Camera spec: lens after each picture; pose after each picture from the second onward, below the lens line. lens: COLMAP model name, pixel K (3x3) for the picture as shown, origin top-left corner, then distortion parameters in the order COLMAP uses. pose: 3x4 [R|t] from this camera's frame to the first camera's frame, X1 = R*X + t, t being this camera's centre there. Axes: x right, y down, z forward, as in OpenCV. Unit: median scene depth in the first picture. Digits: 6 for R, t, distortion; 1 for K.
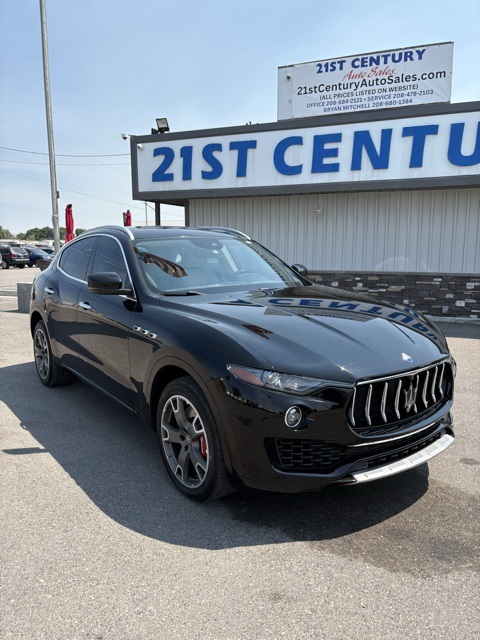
lens RADIAL K [[486.4, 0, 240.0], [0, 486.4, 320.0], [0, 0, 1]] dist [0.019086, 0.001844]
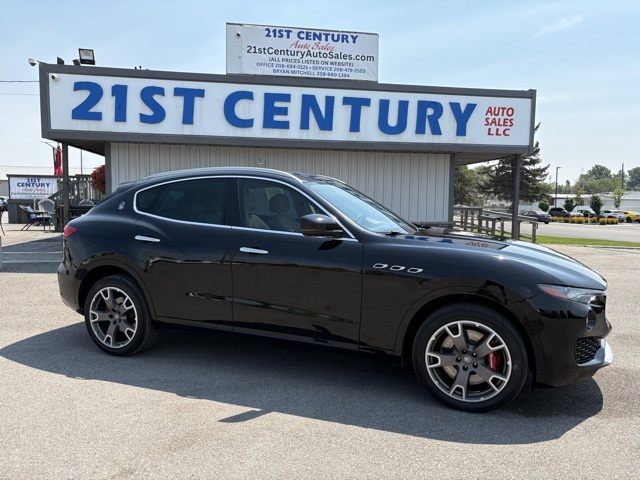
lens RADIAL K [[489.2, 0, 317.8], [0, 489.2, 239.3], [0, 0, 1]] dist [0.014866, 0.004795]
pose [[0.851989, -0.026218, 0.522903, -0.322025], [0.063636, 0.996526, -0.053719, 0.002495], [-0.519679, 0.079044, 0.850697, 0.063950]]
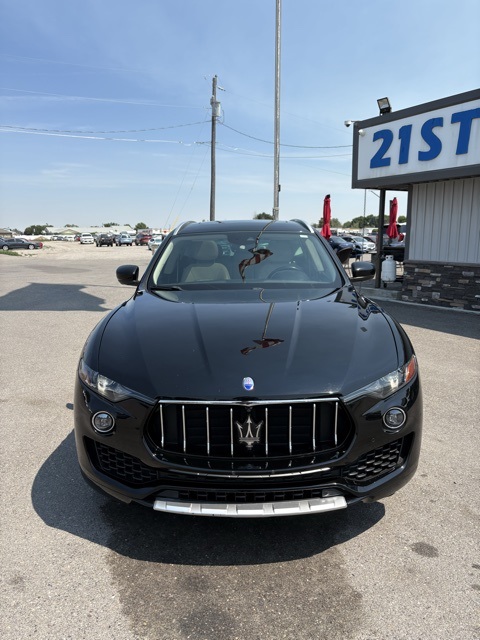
lens RADIAL K [[487.0, 0, 238.9], [0, 487.0, 322.0], [0, 0, 1]] dist [0.016051, -0.000101]
pose [[0.803764, 0.103757, -0.585831, 0.241468], [-0.086672, 0.994591, 0.057238, -0.022020], [0.588601, 0.004769, 0.808410, 0.099534]]
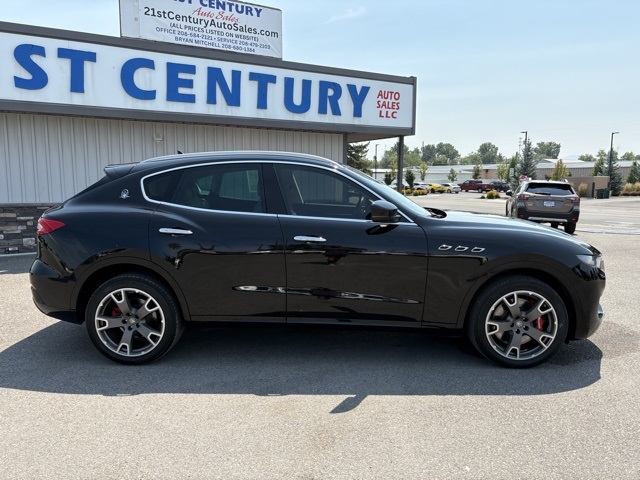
lens RADIAL K [[489.2, 0, 317.8], [0, 489.2, 239.3], [0, 0, 1]] dist [0.014866, 0.004795]
pose [[0.614609, -0.093138, 0.783315, -0.470941], [0.112848, 0.993173, 0.029547, -0.025552], [-0.780719, 0.070236, 0.620923, 0.193642]]
